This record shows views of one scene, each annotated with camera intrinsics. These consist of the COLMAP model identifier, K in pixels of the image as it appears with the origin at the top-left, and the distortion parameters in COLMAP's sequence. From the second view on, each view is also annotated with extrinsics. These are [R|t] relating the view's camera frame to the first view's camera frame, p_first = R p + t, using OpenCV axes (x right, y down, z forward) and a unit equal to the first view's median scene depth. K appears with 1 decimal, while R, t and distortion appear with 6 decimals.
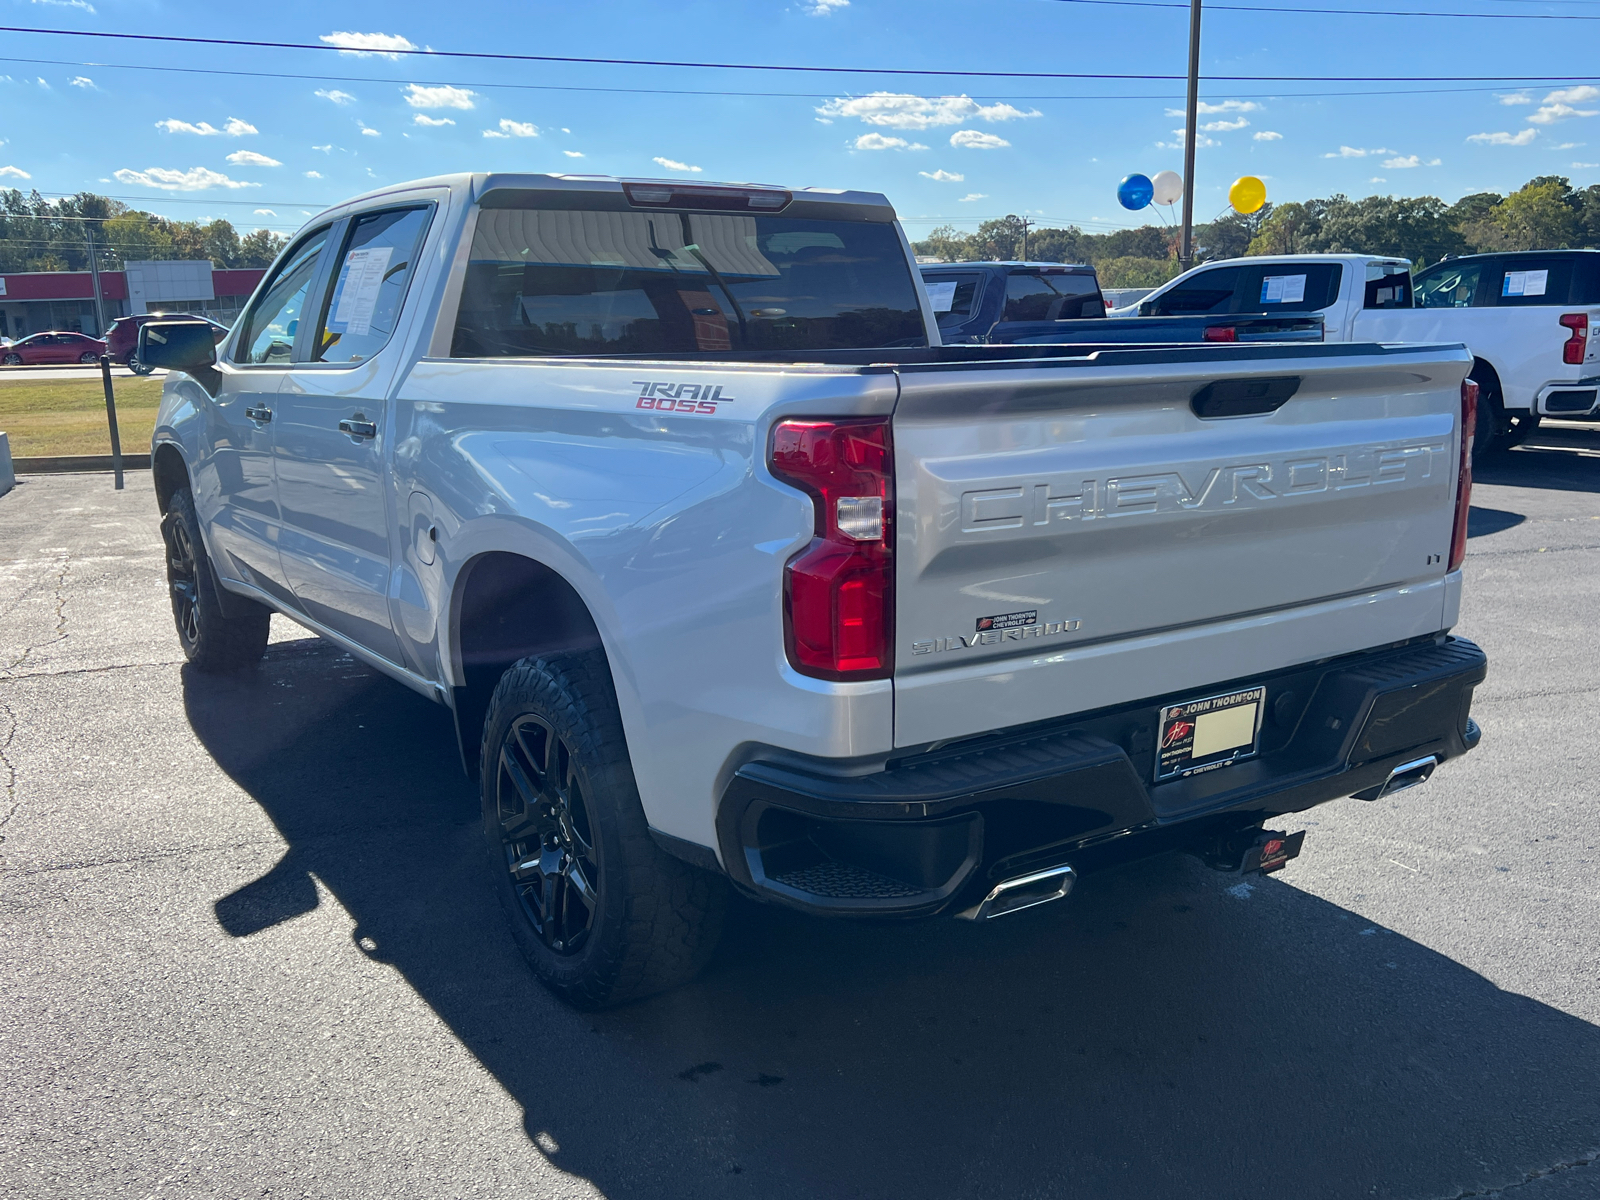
lens RADIAL K [[1530.4, 0, 833.2], [0, 1530.4, 604.8], [0, 0, 1]] dist [0.009270, 0.004611]
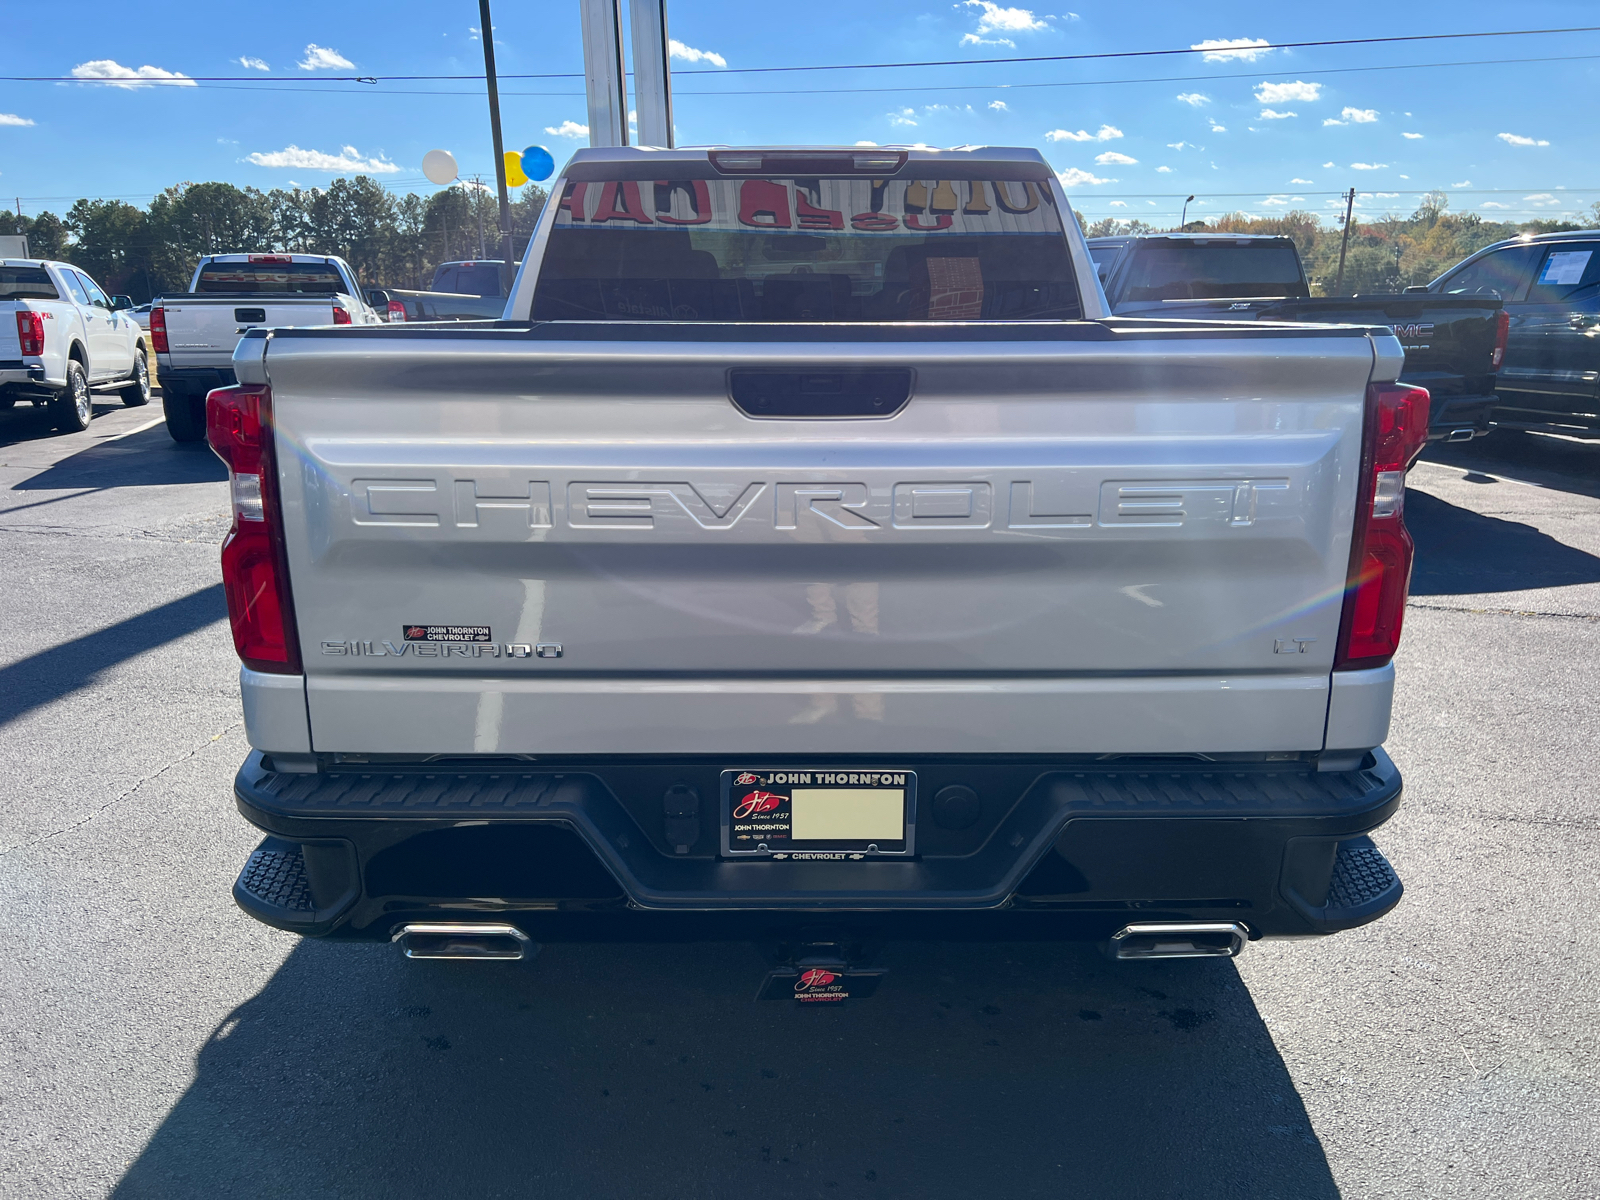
lens RADIAL K [[1251.1, 0, 802.7], [0, 1251.1, 592.3], [0, 0, 1]] dist [0.095144, -0.086456]
pose [[0.816924, 0.144089, -0.558456, 0.126898], [-0.117300, 0.989560, 0.083731, -0.018089], [0.564691, -0.002895, 0.825297, 0.099128]]
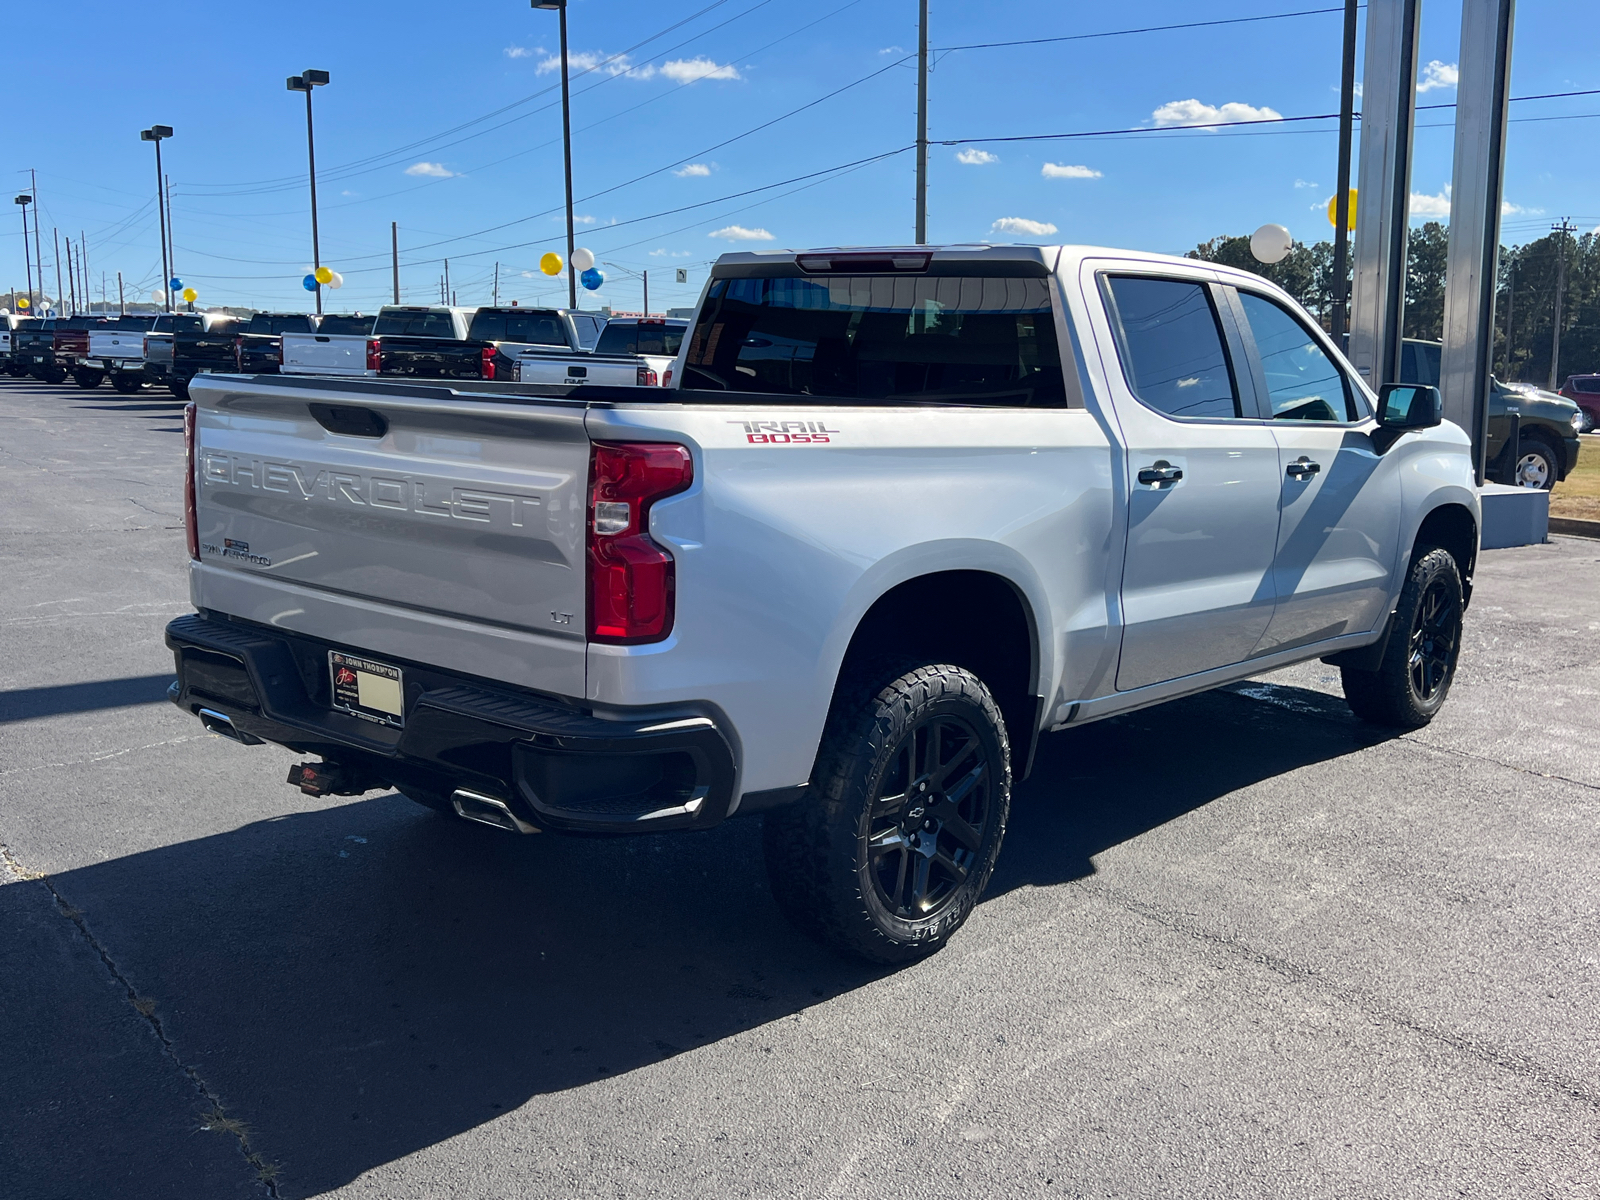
lens RADIAL K [[1720.9, 0, 800.0], [0, 1720.9, 600.0], [0, 0, 1]] dist [0.176594, -0.466559]
pose [[0.227409, 0.162849, -0.960086, 0.362220], [-0.222286, 0.968569, 0.111636, -0.048321], [0.948090, 0.188027, 0.256461, 0.207237]]
